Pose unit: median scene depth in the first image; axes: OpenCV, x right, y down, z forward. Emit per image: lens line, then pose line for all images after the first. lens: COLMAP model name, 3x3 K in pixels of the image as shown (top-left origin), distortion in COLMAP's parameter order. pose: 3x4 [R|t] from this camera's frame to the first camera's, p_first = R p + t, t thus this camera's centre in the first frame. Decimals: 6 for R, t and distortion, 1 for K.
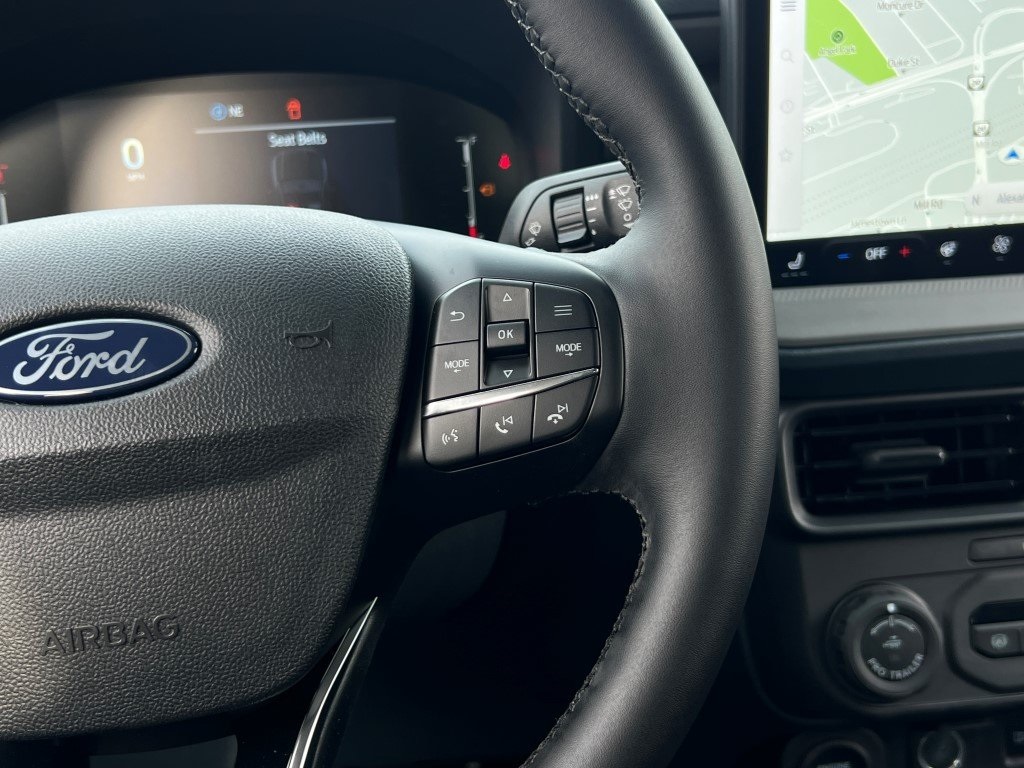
lens RADIAL K [[1250.2, 0, 519.2], [0, 1250.2, 389.4], [0, 0, 1]] dist [0.027739, 0.000000]
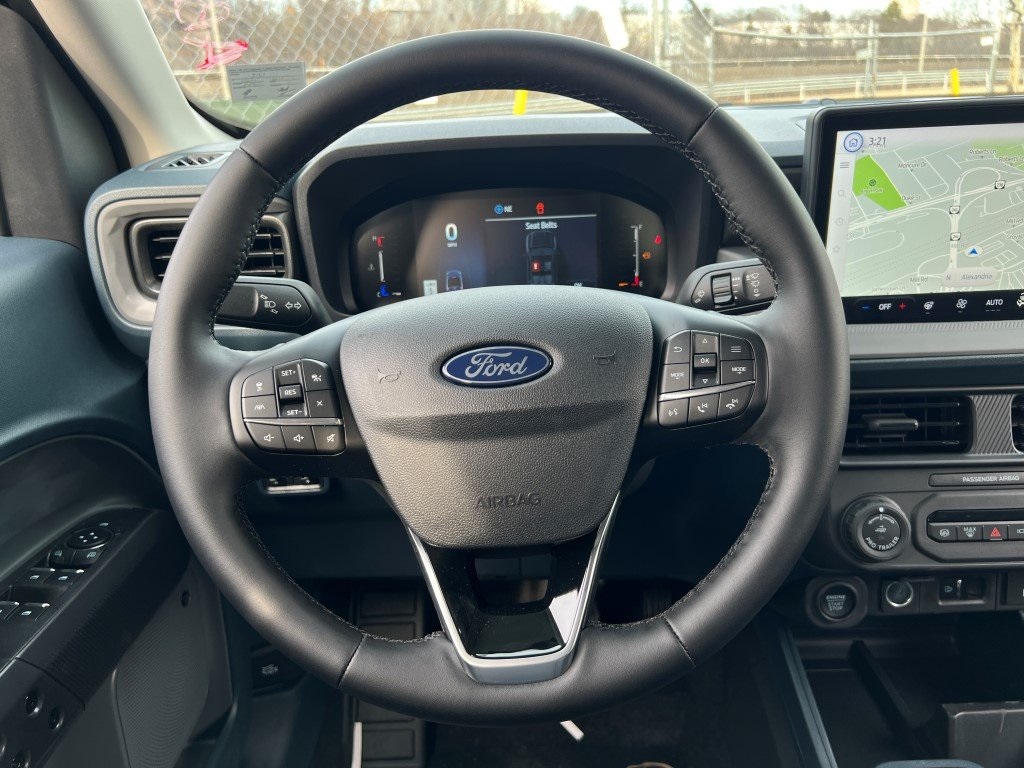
lens RADIAL K [[776.1, 0, 512.6], [0, 776.1, 388.2], [0, 0, 1]] dist [0.006884, 0.003091]
pose [[0.991996, 0.048298, -0.116666, -0.158539], [-0.042562, 0.997783, 0.051170, -0.048571], [0.118879, -0.045795, 0.991852, -0.219093]]
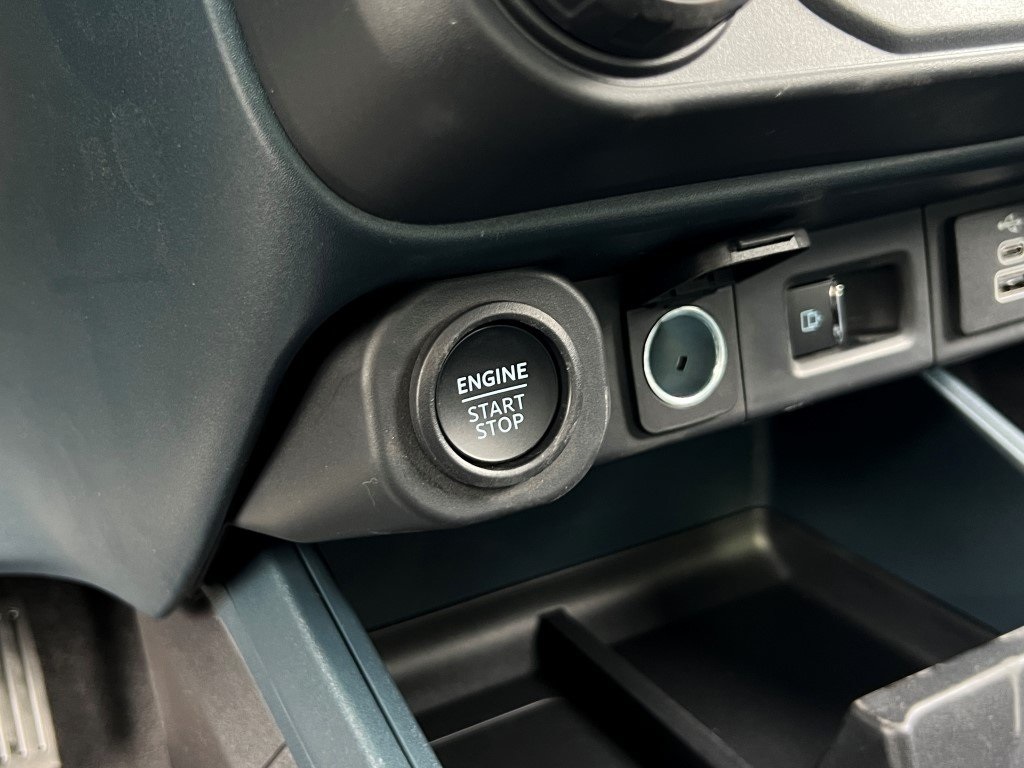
lens RADIAL K [[1250.2, 0, 508.8], [0, 1250.2, 383.4], [0, 0, 1]] dist [0.027739, 0.000000]
pose [[0.926077, -0.126739, 0.355414, 0.202191], [0.108574, 0.991572, 0.070688, 0.507342], [-0.361378, -0.026874, 0.932032, 1.136578]]
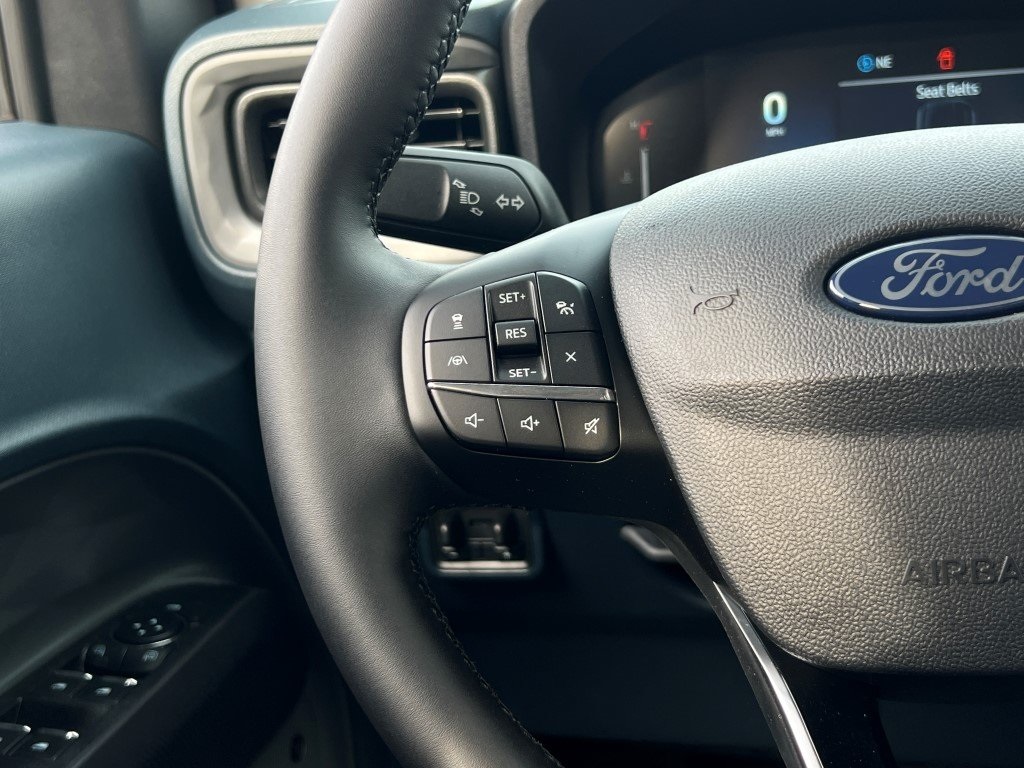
lens RADIAL K [[1250.2, 0, 531.0], [0, 1250.2, 378.0], [0, 0, 1]] dist [0.027739, 0.000000]
pose [[0.941785, 0.055925, -0.331531, -0.298818], [-0.056769, 0.998362, 0.007149, 0.057172], [0.331387, 0.012088, 0.943417, 0.009436]]
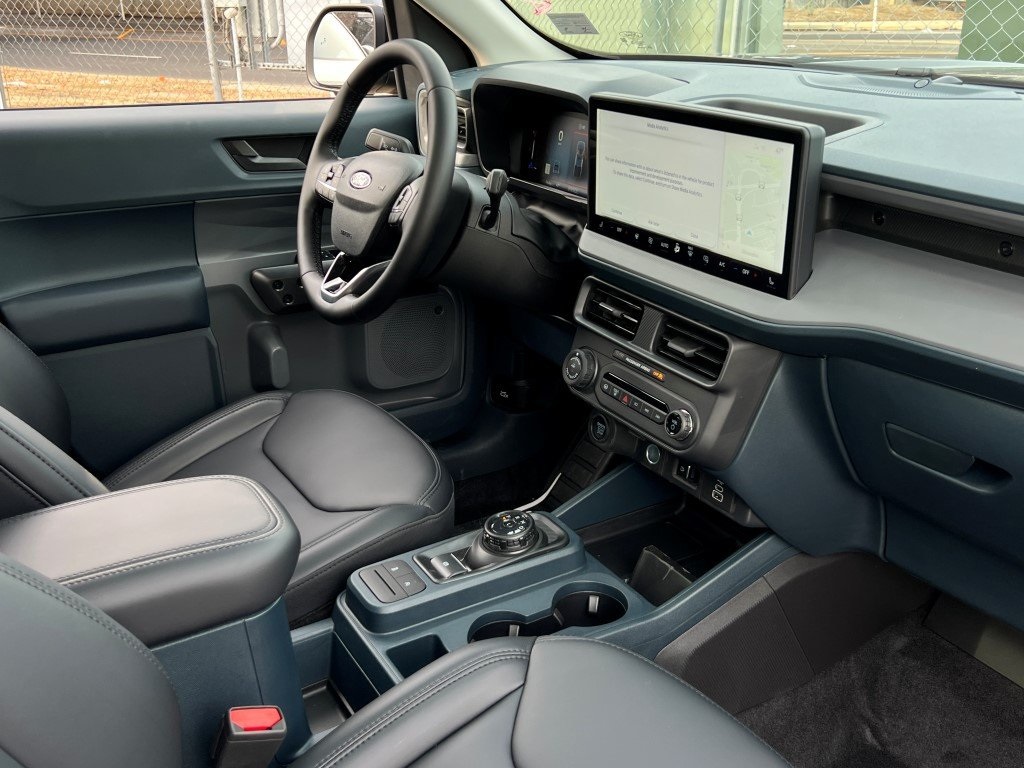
lens RADIAL K [[1004.4, 0, 514.5], [0, 1004.4, 389.6], [0, 0, 1]] dist [-0.010809, 0.000000]
pose [[0.408286, 0.397001, -0.822005, 3.385934], [-0.275786, 0.912045, 0.303506, -0.627573], [0.870198, 0.102780, 0.481862, -0.282596]]
